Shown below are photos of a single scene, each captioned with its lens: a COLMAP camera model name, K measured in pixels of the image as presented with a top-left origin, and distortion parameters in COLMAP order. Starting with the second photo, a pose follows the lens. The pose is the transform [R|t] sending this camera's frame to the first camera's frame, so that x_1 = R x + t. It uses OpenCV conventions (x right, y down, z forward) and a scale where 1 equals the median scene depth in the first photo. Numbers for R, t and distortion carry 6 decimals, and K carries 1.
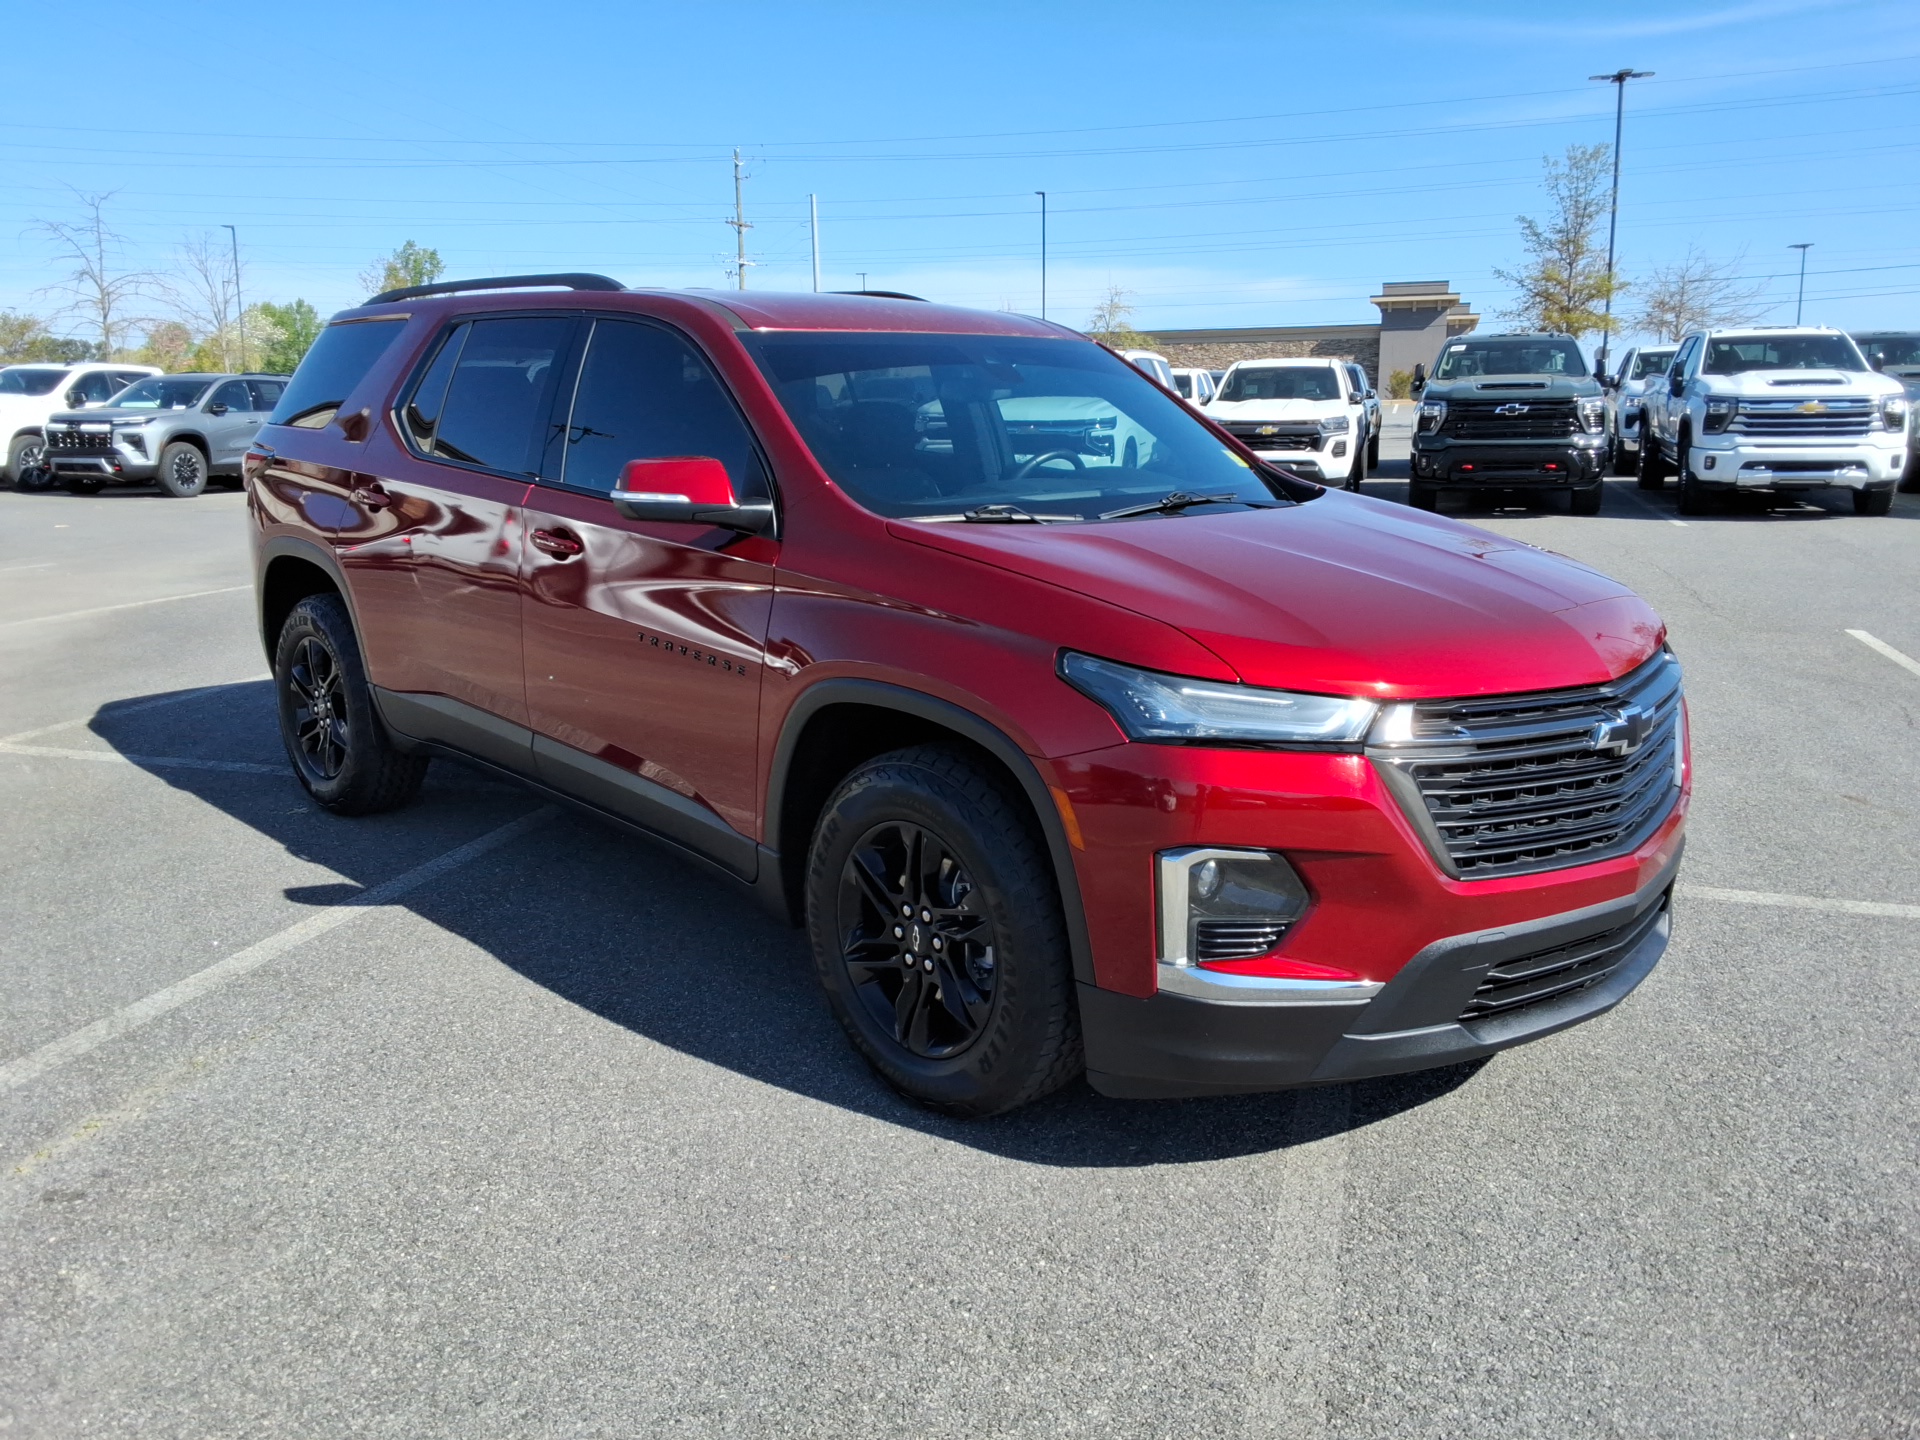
lens RADIAL K [[1546.6, 0, 971.9], [0, 1546.6, 696.7], [0, 0, 1]] dist [0.126948, -0.206677]
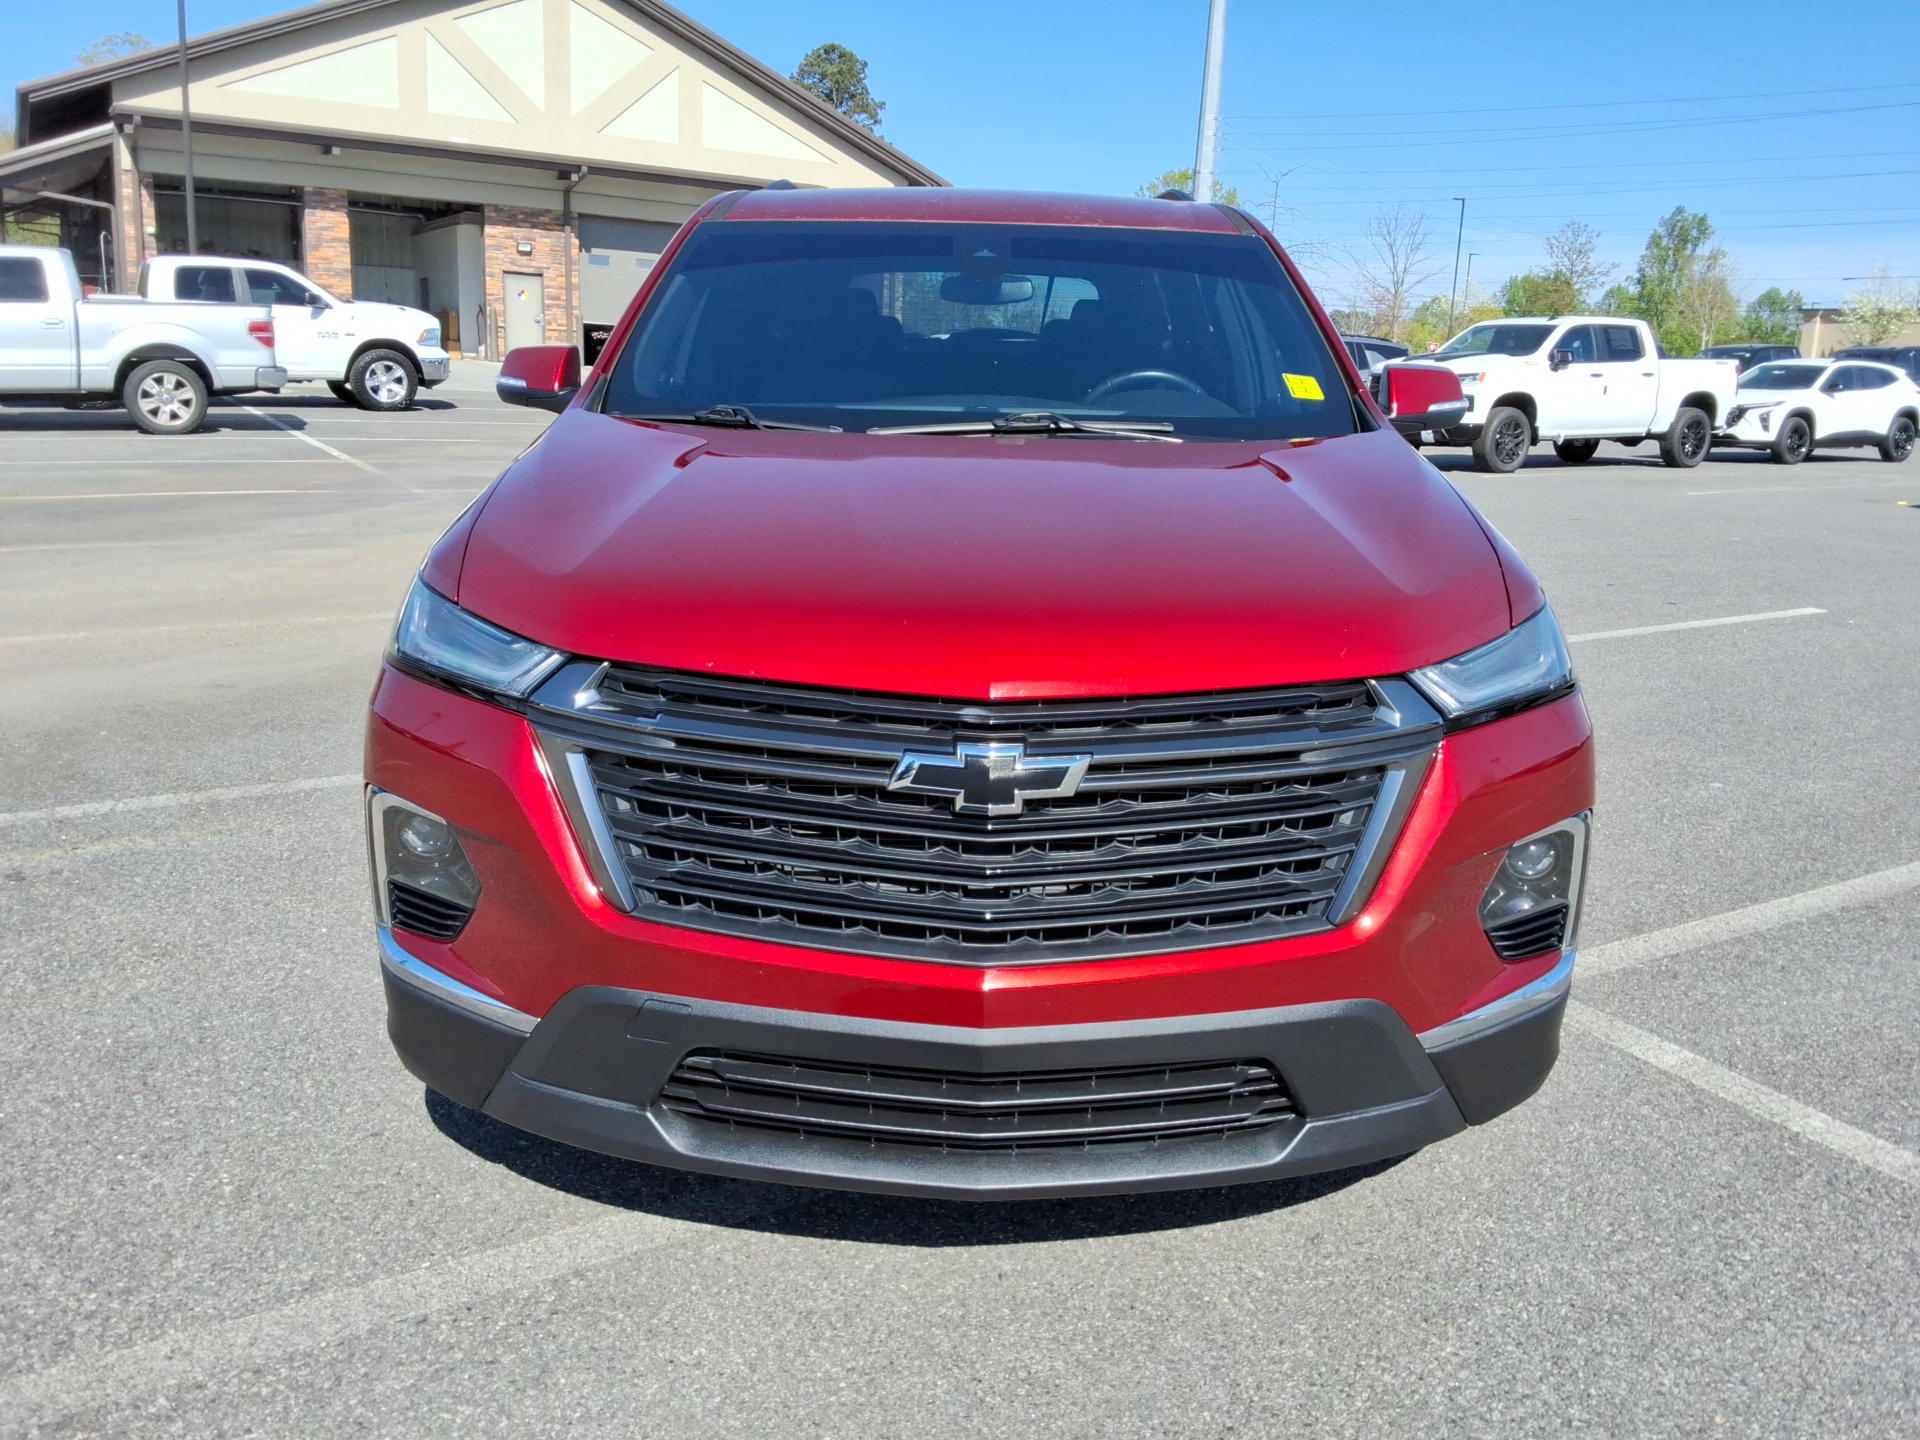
lens RADIAL K [[1546.6, 0, 971.9], [0, 1546.6, 696.7], [0, 0, 1]] dist [0.126948, -0.206677]
pose [[0.727302, 0.166421, -0.665835, 0.835148], [-0.155597, 0.984877, 0.076201, -0.059913], [0.668447, 0.048181, 0.742197, 0.519086]]
